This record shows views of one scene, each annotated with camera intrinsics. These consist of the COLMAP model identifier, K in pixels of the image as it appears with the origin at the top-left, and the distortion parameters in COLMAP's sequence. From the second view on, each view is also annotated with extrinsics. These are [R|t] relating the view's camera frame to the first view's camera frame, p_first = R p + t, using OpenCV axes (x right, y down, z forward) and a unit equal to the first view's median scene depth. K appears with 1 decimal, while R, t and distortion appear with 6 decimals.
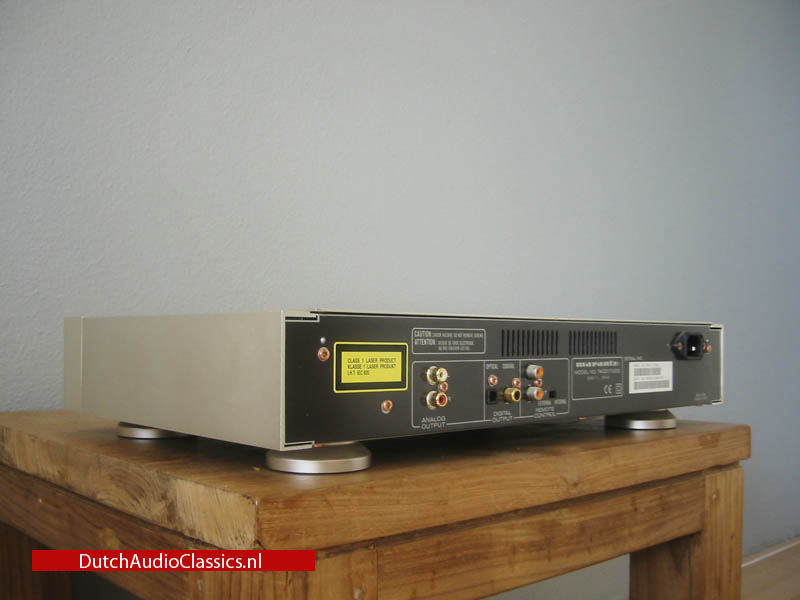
lens RADIAL K [[851.8, 0, 399.0], [0, 851.8, 330.0], [0, 0, 1]] dist [-0.126843, 0.097014]
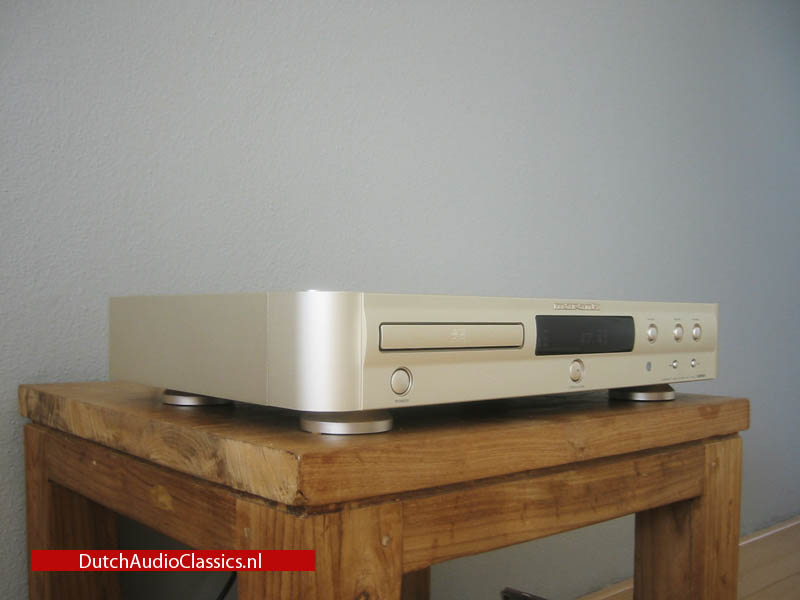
lens RADIAL K [[851.8, 0, 399.0], [0, 851.8, 330.0], [0, 0, 1]] dist [-0.126843, 0.097014]
pose [[0.999719, 0.003842, -0.023411, -0.004491], [-0.003247, 0.999672, 0.025402, 0.000606], [0.023501, -0.025319, 0.999403, -0.107465]]
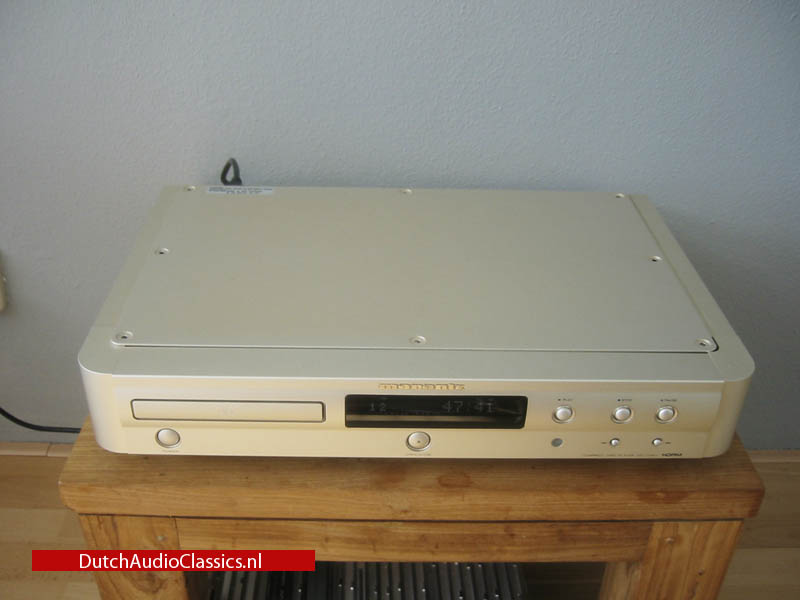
lens RADIAL K [[851.8, 0, 399.0], [0, 851.8, 330.0], [0, 0, 1]] dist [-0.126843, 0.097014]
pose [[0.753061, 0.375298, -0.540416, 0.732516], [-0.020606, 0.834414, 0.550754, -0.635572], [0.657627, -0.403615, 0.636098, 0.412572]]
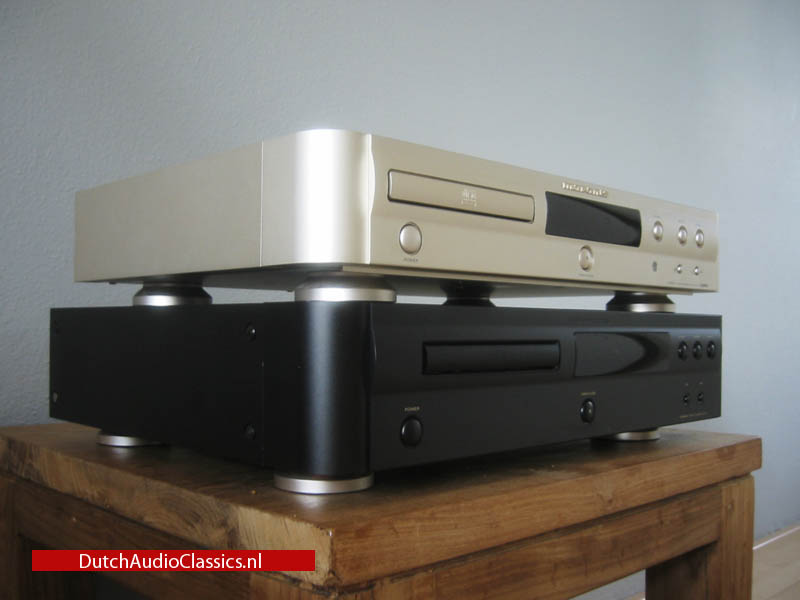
lens RADIAL K [[851.8, 0, 399.0], [0, 851.8, 330.0], [0, 0, 1]] dist [-0.126843, 0.097014]
pose [[0.999287, -0.000463, 0.037743, -0.091713], [0.000074, 0.999947, 0.010321, -0.039050], [-0.037746, -0.010311, 0.999234, -0.018228]]
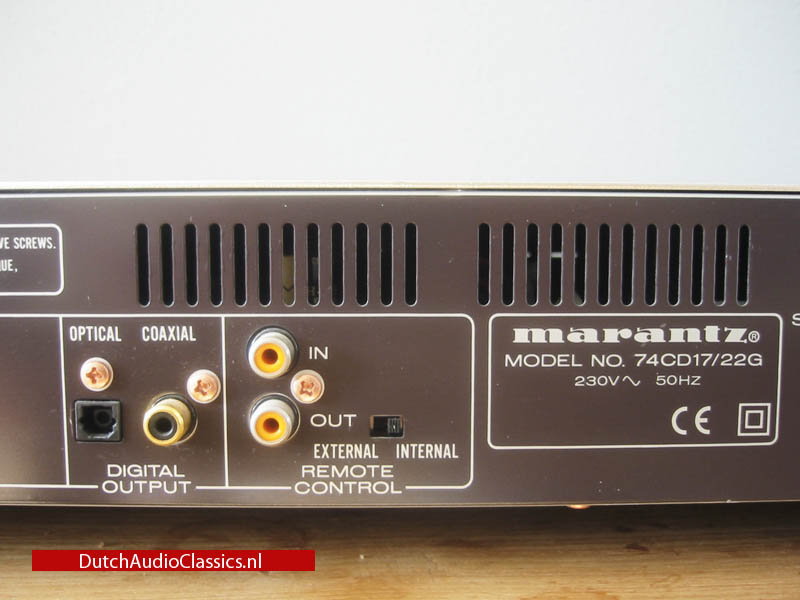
lens RADIAL K [[851.8, 0, 399.0], [0, 851.8, 330.0], [0, 0, 1]] dist [-0.126843, 0.097014]
pose [[0.749435, 0.067383, -0.658640, 0.414054], [0.009576, 0.993600, 0.112547, 0.004737], [0.662009, -0.090653, 0.743993, 0.814614]]
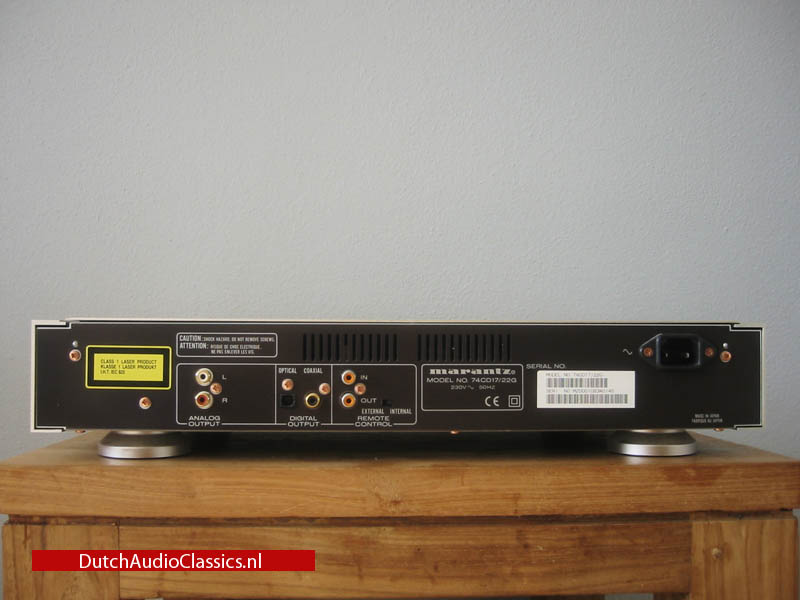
lens RADIAL K [[851.8, 0, 399.0], [0, 851.8, 330.0], [0, 0, 1]] dist [-0.126843, 0.097014]
pose [[0.773622, -0.011834, -0.633537, 0.826962], [0.007221, 0.999925, -0.009859, 0.006010], [0.633606, 0.003052, 0.773650, 0.305030]]
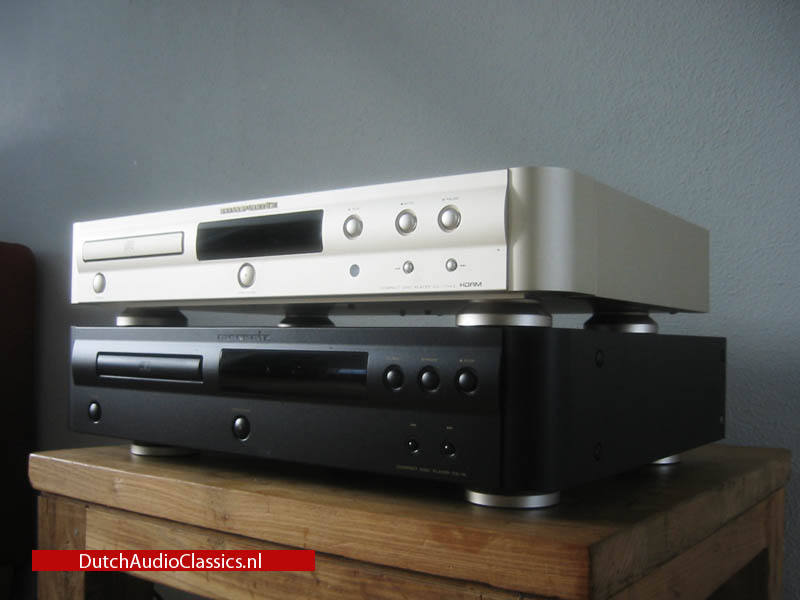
lens RADIAL K [[851.8, 0, 399.0], [0, 851.8, 330.0], [0, 0, 1]] dist [-0.126843, 0.097014]
pose [[0.214046, -0.019062, -0.976638, 1.311306], [-0.006712, 0.999757, -0.020984, -0.027799], [0.976801, 0.011047, 0.213866, 1.025896]]
